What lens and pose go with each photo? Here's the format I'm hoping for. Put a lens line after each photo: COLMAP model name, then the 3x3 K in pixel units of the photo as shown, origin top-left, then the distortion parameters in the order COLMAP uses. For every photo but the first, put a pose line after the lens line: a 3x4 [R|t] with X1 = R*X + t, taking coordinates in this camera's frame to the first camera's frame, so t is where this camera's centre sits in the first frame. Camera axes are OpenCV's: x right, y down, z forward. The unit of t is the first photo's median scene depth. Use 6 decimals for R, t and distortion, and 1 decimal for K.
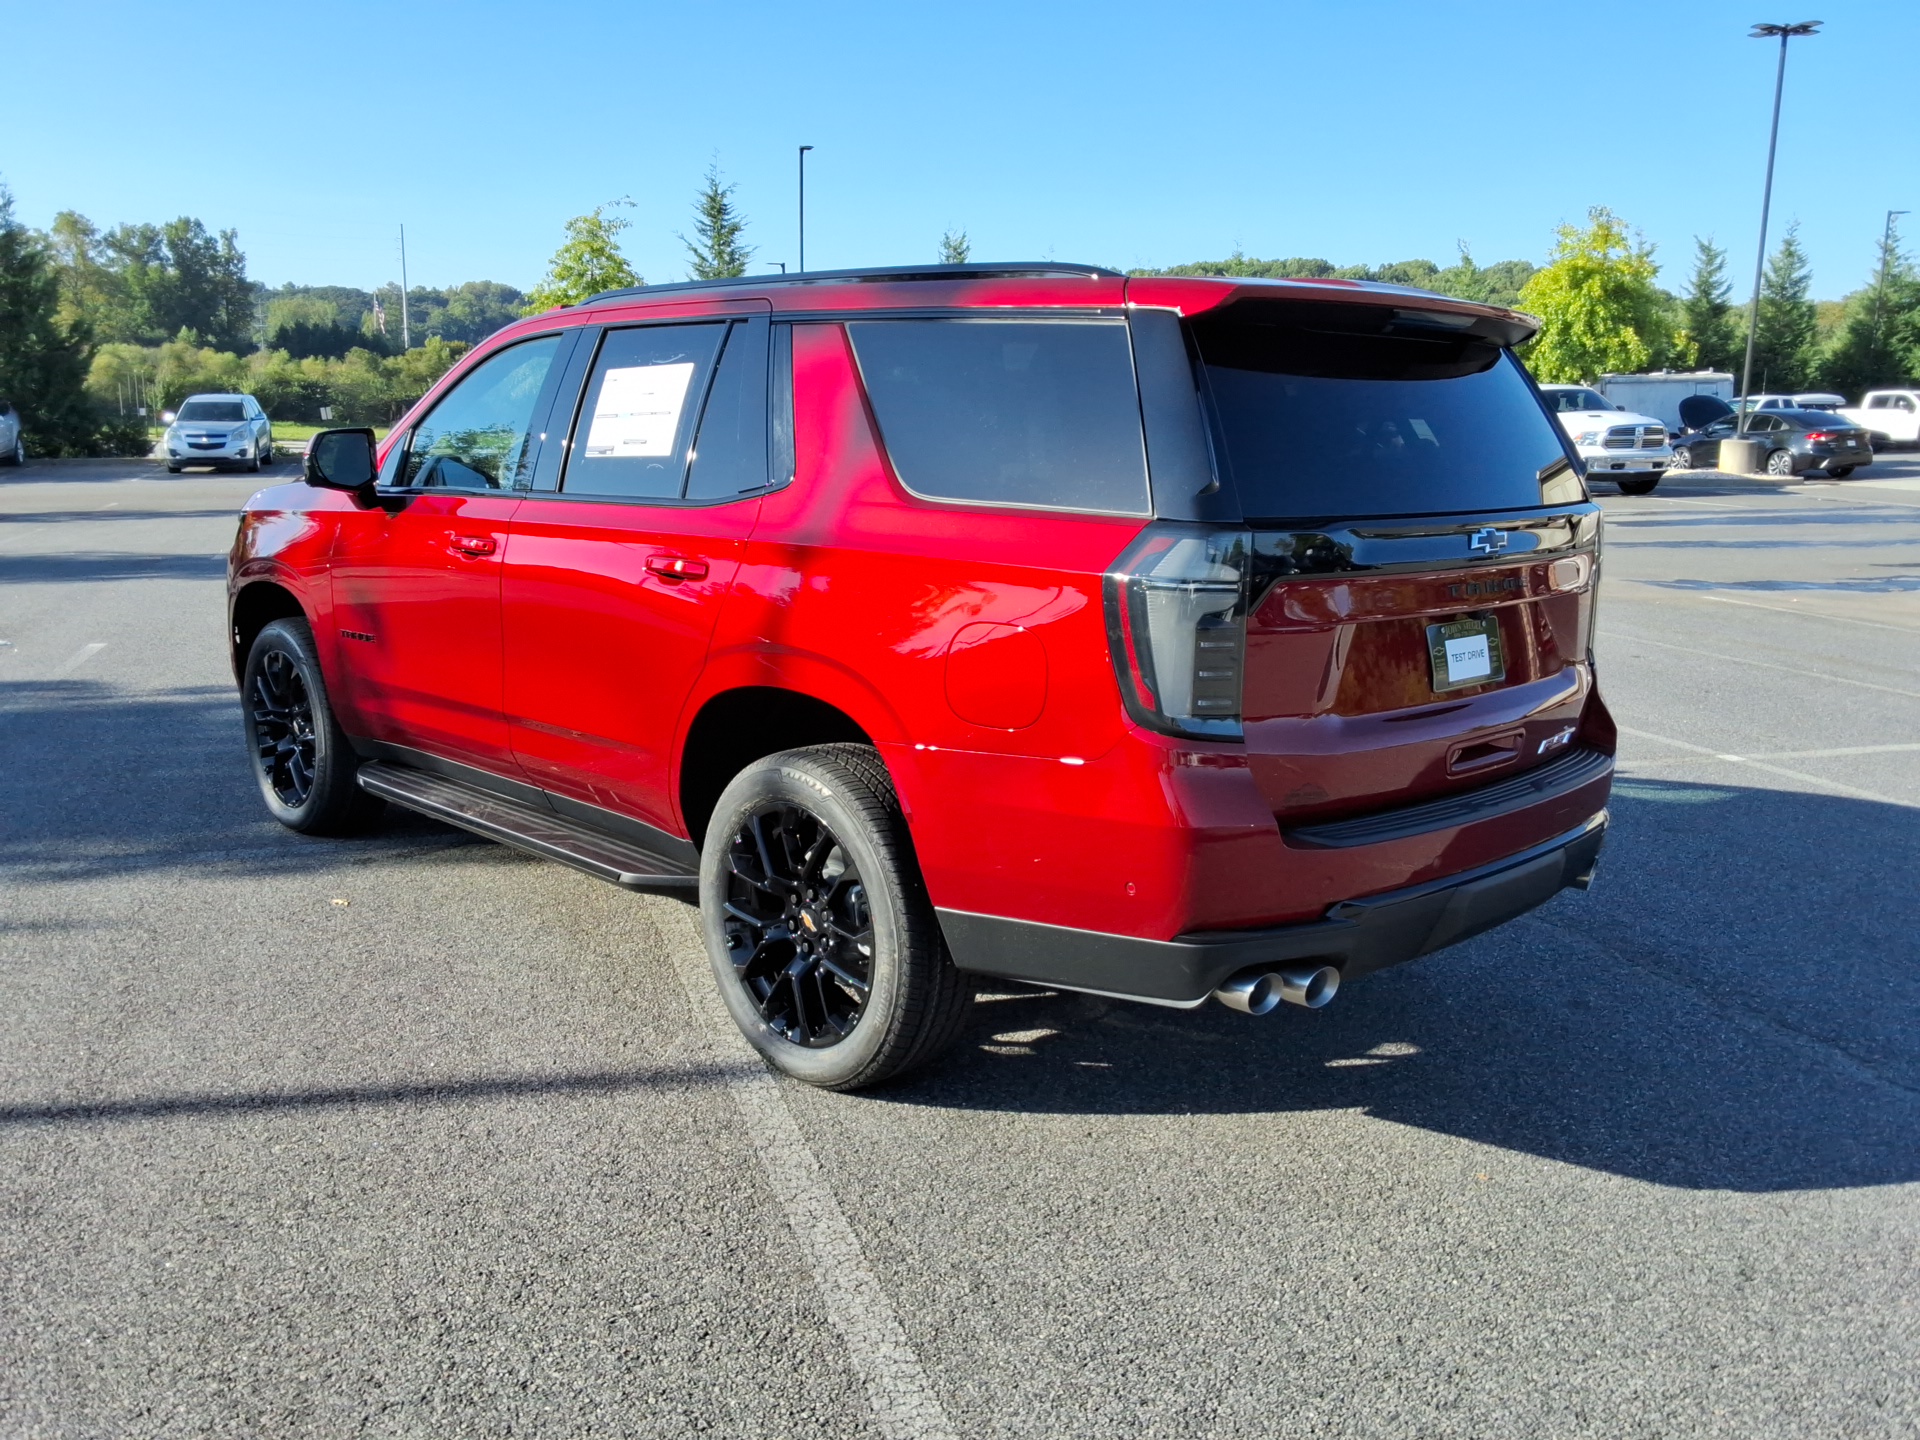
lens RADIAL K [[1538.2, 0, 969.9], [0, 1538.2, 718.9], [0, 0, 1]] dist [0.104149, -0.165532]
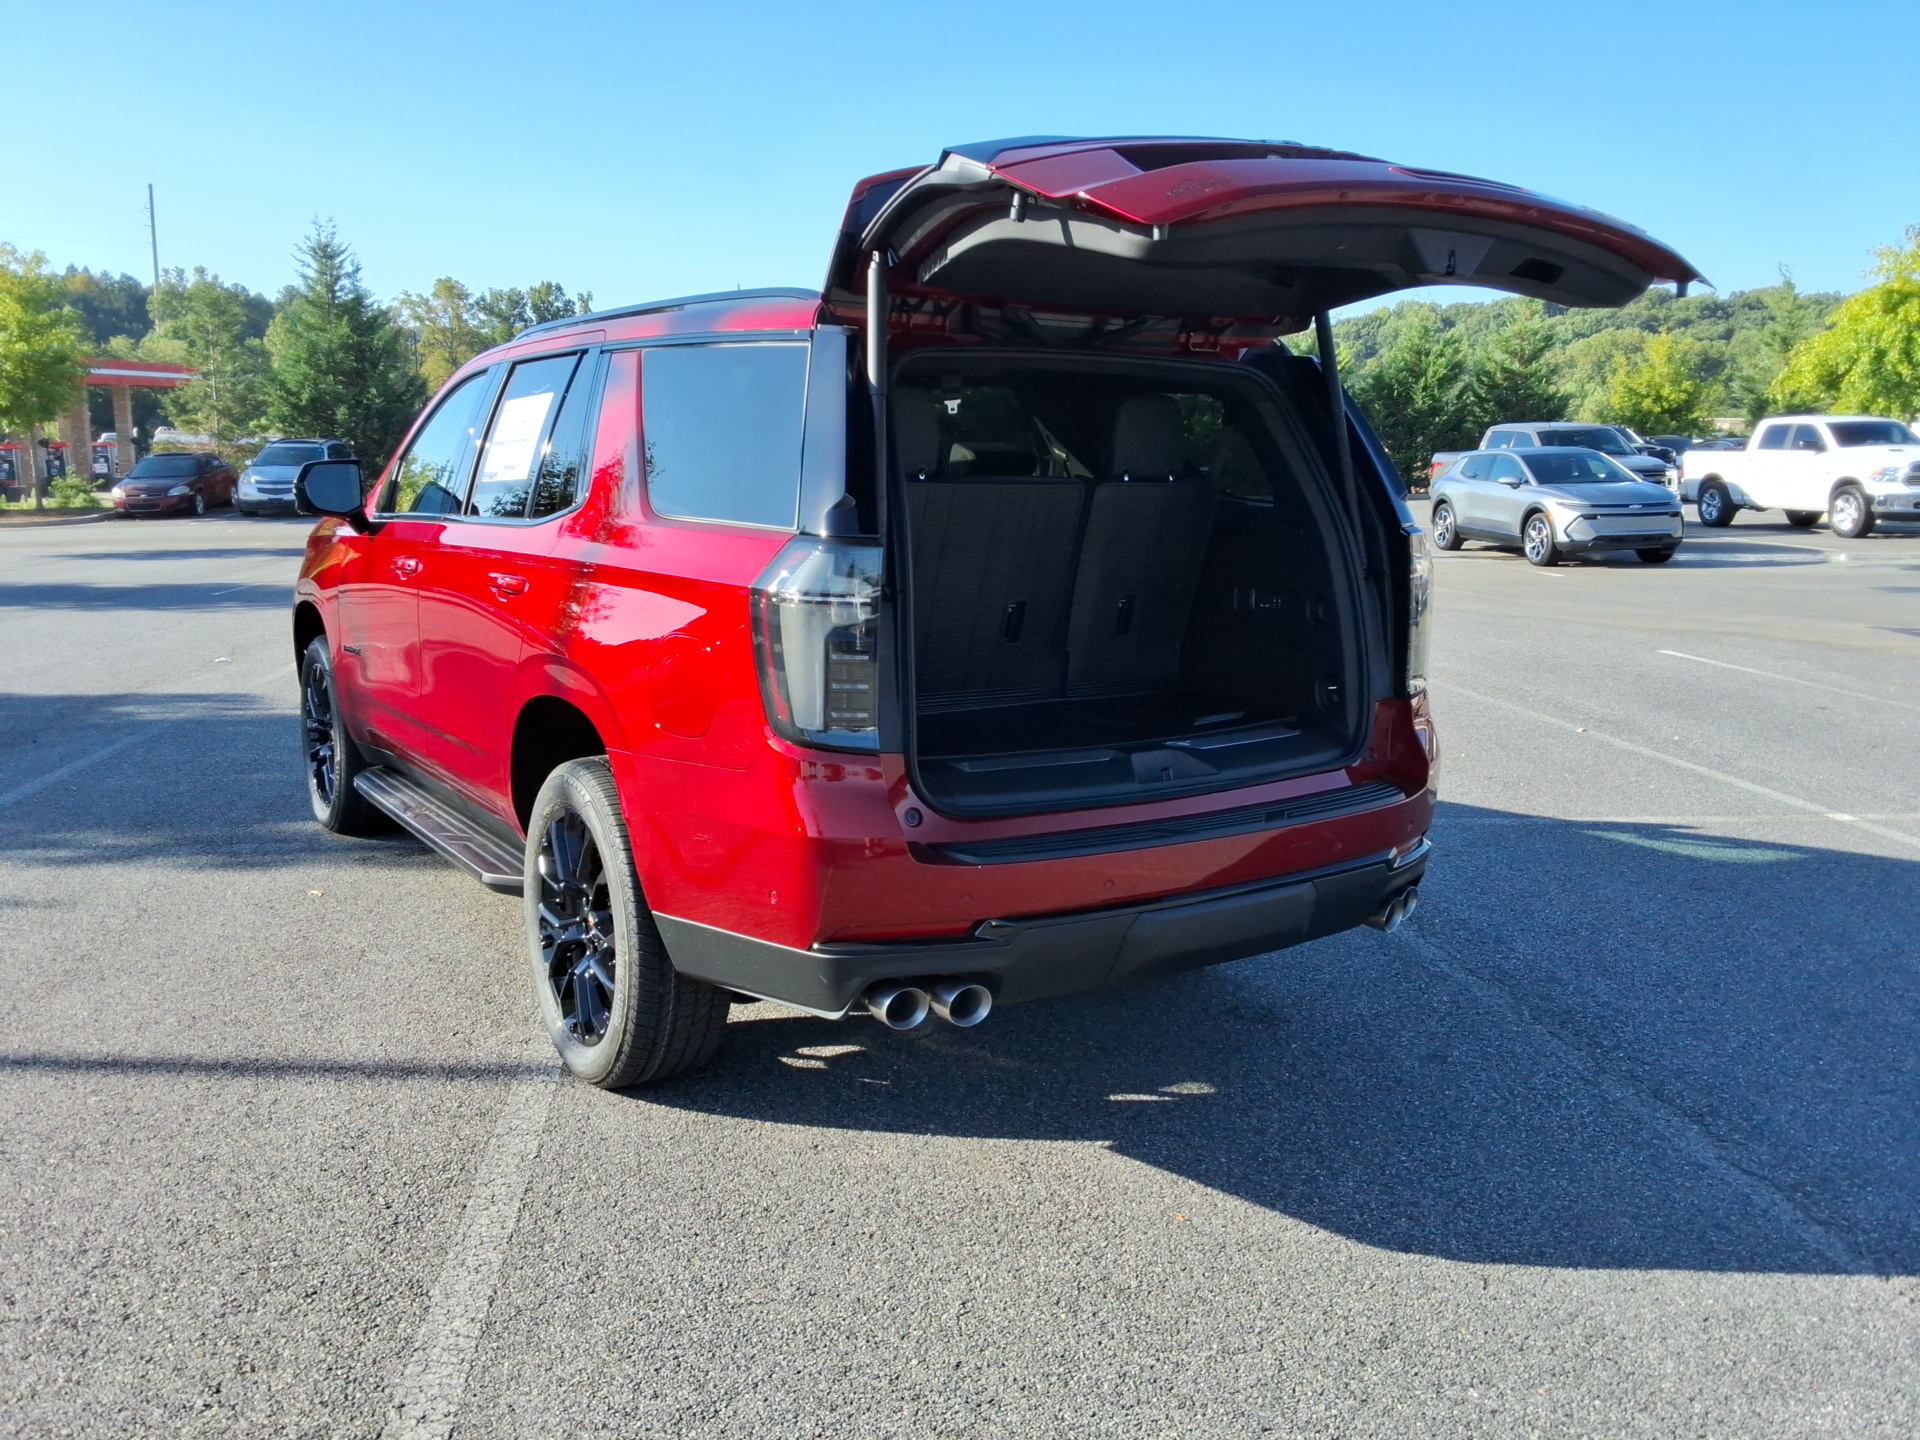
lens RADIAL K [[1538.2, 0, 971.0], [0, 1538.2, 721.7], [0, 0, 1]] dist [0.104149, -0.165532]
pose [[0.981041, 0.026075, -0.192038, 0.180881], [-0.030865, 0.999281, -0.021997, 0.005613], [0.191327, 0.027507, 0.981141, 0.011243]]
